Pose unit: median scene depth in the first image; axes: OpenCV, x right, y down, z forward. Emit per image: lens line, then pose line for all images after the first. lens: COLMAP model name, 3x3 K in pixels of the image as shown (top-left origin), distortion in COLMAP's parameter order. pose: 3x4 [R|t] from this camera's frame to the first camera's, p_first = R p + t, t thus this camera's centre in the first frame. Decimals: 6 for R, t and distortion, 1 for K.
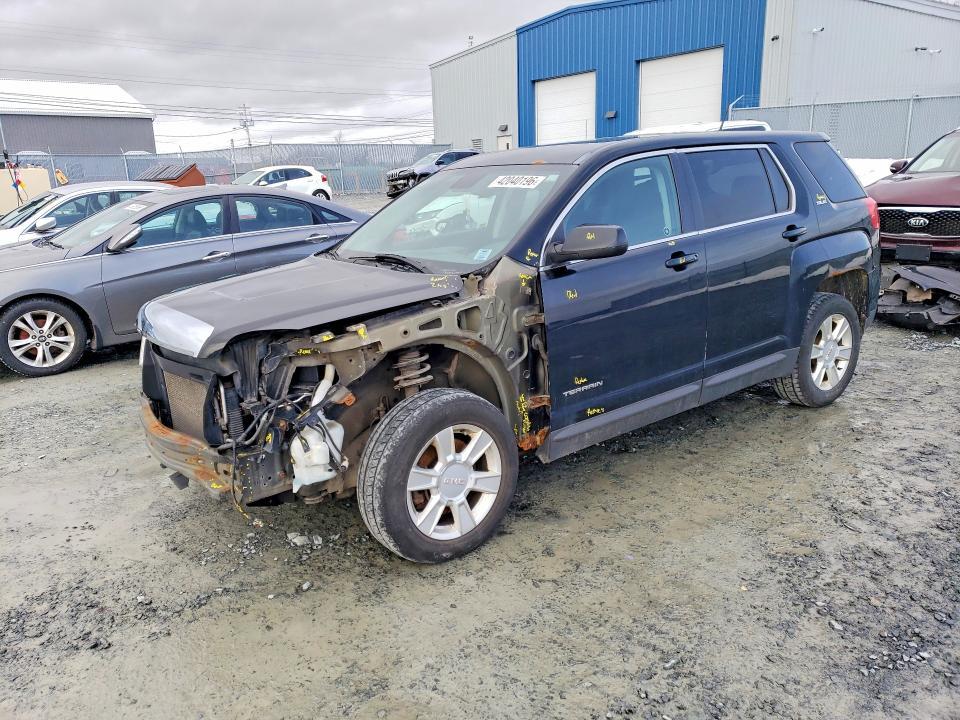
lens RADIAL K [[733.5, 0, 480.1], [0, 733.5, 360.1], [0, 0, 1]] dist [0.027743, 0.000300]
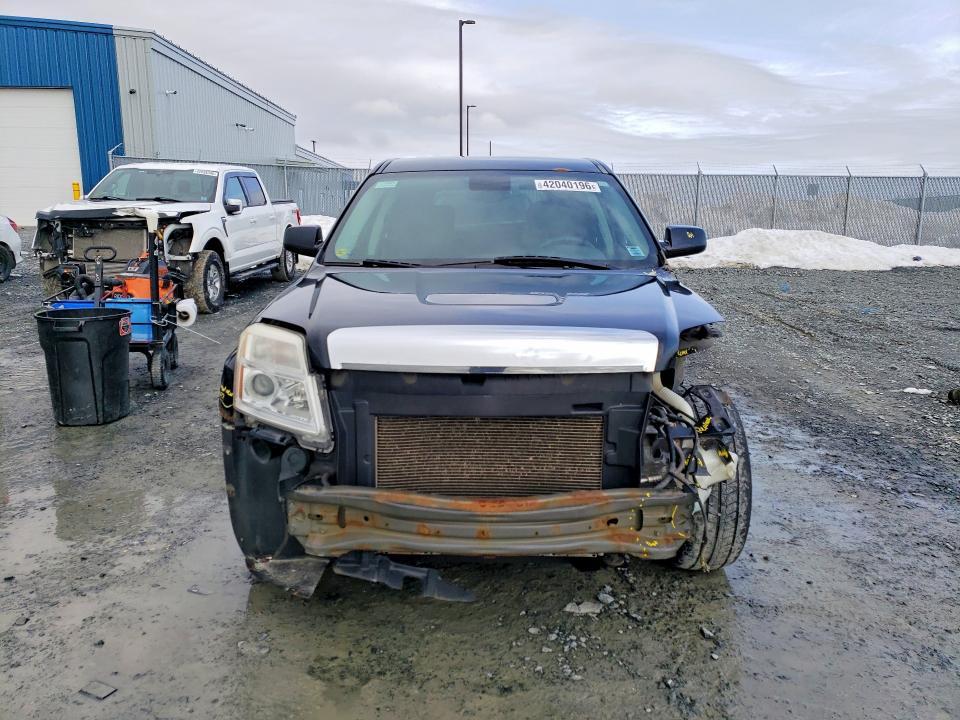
lens RADIAL K [[733.5, 0, 480.3], [0, 733.5, 360.5], [0, 0, 1]] dist [0.027743, 0.000300]
pose [[0.622113, -0.106899, 0.775595, -0.882927], [0.169465, 0.985536, -0.000095, -0.028738], [-0.764367, 0.131495, 0.631231, 0.567054]]
